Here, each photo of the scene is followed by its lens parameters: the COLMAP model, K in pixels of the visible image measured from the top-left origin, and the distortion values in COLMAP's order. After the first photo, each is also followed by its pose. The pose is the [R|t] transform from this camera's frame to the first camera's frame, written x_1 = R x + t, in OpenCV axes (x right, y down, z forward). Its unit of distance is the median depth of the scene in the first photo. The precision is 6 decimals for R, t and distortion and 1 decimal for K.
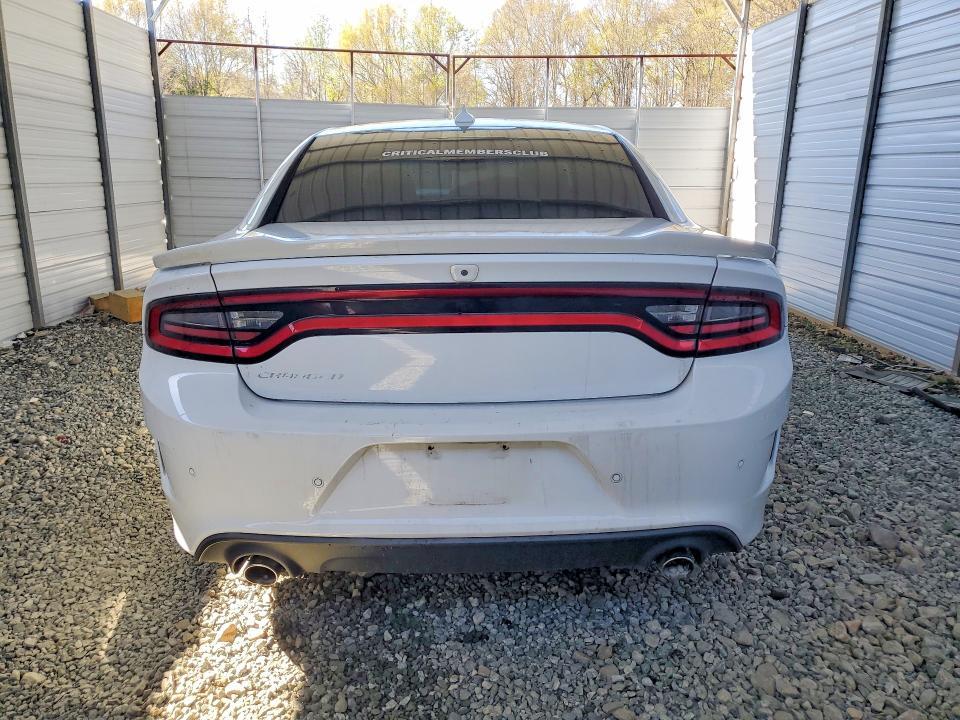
lens RADIAL K [[737.2, 0, 479.7], [0, 737.2, 383.3], [0, 0, 1]] dist [-0.000690, -0.035714]
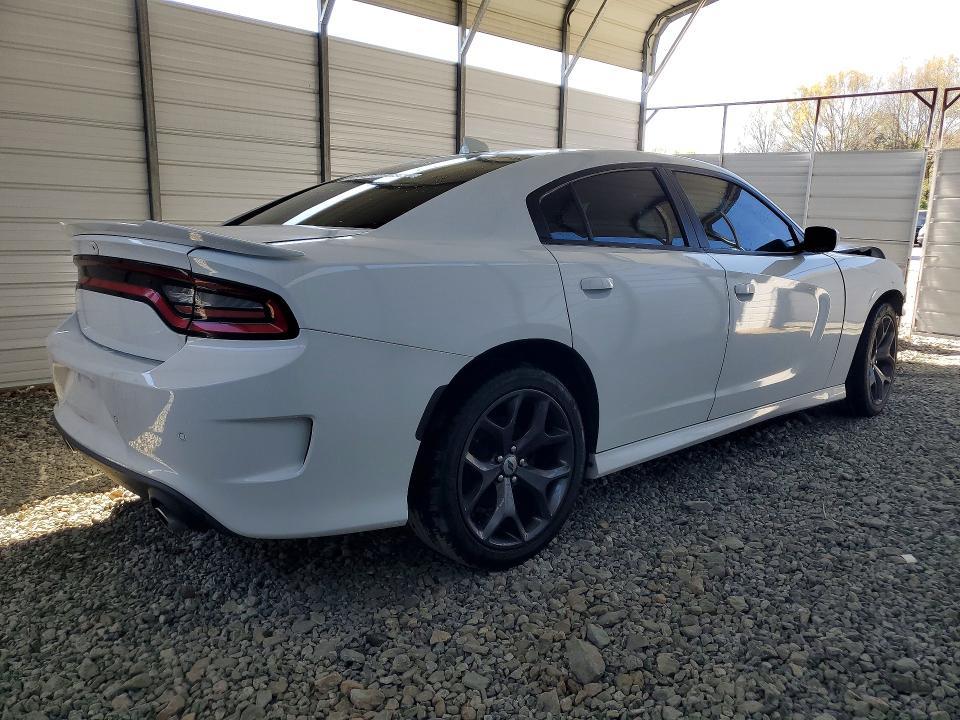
lens RADIAL K [[737.2, 0, 479.7], [0, 737.2, 383.3], [0, 0, 1]] dist [-0.000690, -0.035714]
pose [[0.645400, 0.157077, -0.747519, 0.306341], [-0.219909, 0.975404, 0.015096, -0.017068], [0.731504, 0.154643, 0.664068, 0.123320]]
